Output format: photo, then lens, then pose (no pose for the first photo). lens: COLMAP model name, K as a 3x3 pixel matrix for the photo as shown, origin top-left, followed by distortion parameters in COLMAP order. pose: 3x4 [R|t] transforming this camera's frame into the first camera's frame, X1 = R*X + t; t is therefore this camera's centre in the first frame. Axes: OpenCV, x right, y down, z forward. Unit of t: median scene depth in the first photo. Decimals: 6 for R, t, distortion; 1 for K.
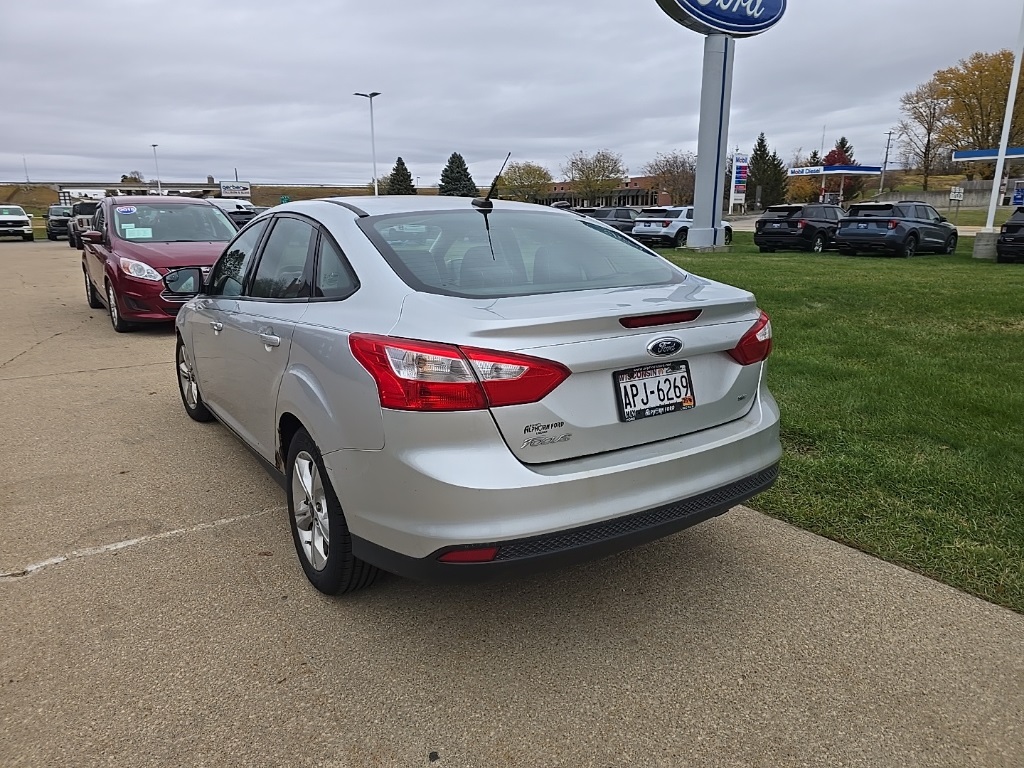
lens RADIAL K [[679.9, 0, 518.0], [0, 679.9, 387.9], [0, 0, 1]] dist [0.047660, -0.035279]
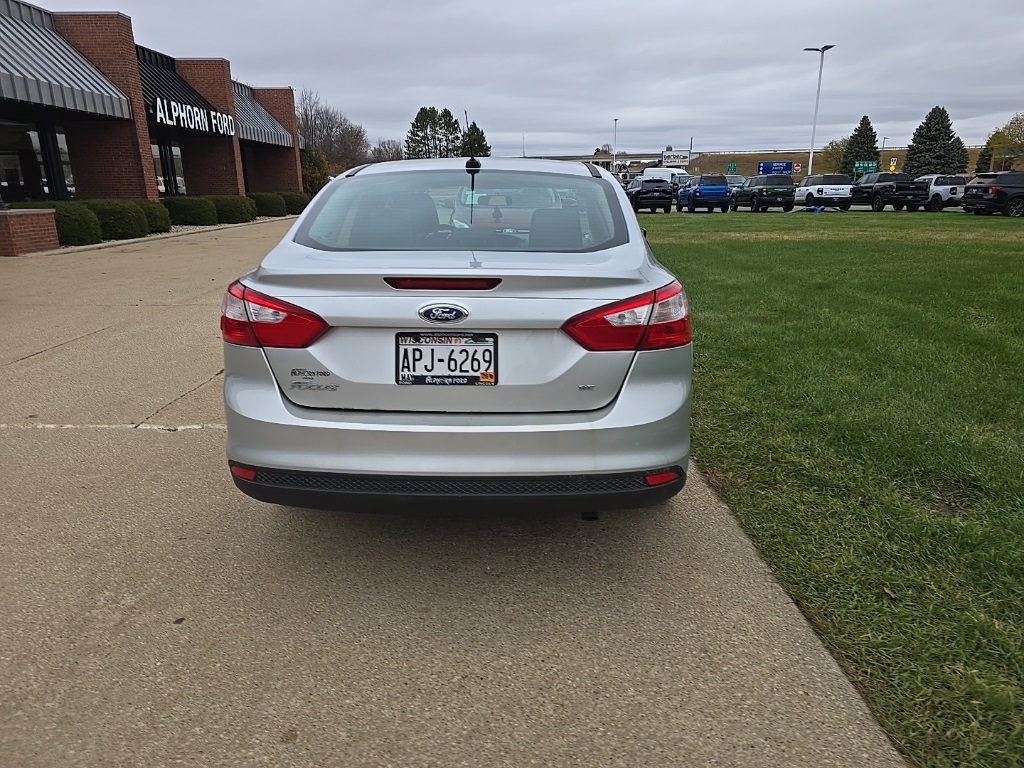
lens RADIAL K [[679.9, 0, 511.5], [0, 679.9, 390.5], [0, 0, 1]] dist [0.047660, -0.035279]
pose [[0.819604, 0.168020, -0.547740, 0.614981], [-0.142361, 0.985772, 0.089367, -0.039072], [0.554962, 0.004731, 0.831862, 0.198116]]
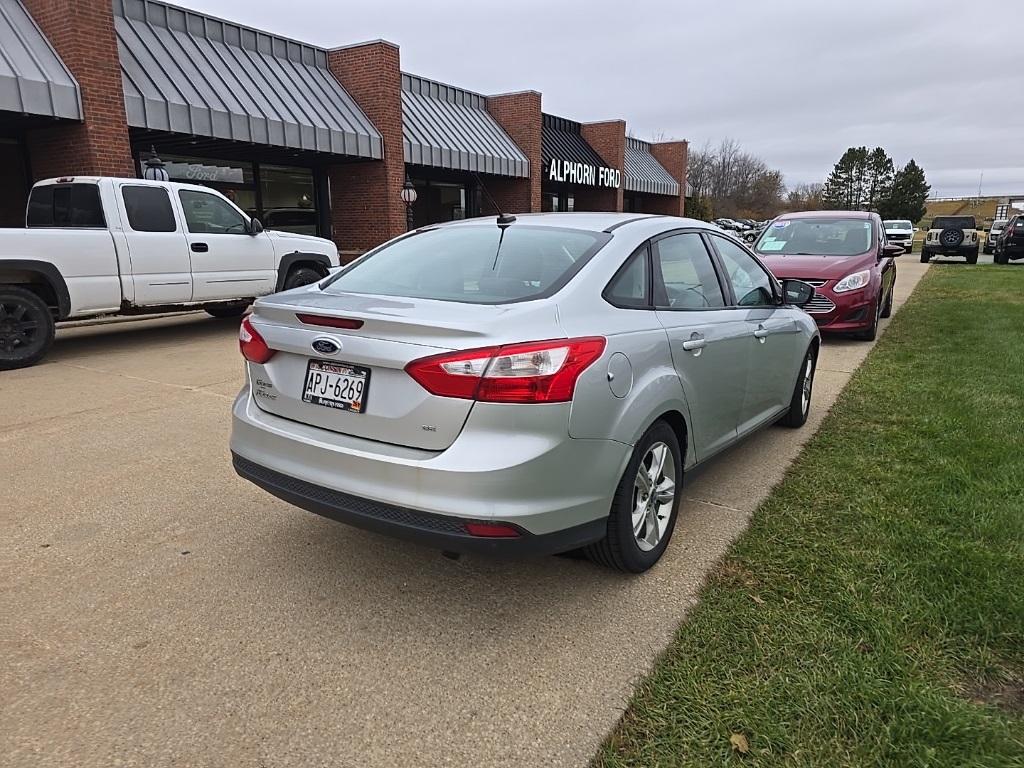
lens RADIAL K [[679.9, 0, 510.0], [0, 679.9, 389.4], [0, 0, 1]] dist [0.047660, -0.035279]
pose [[0.384889, 0.214893, -0.897597, 1.009768], [-0.230106, 0.964150, 0.132157, -0.156528], [0.893818, 0.155677, 0.420539, 0.600692]]
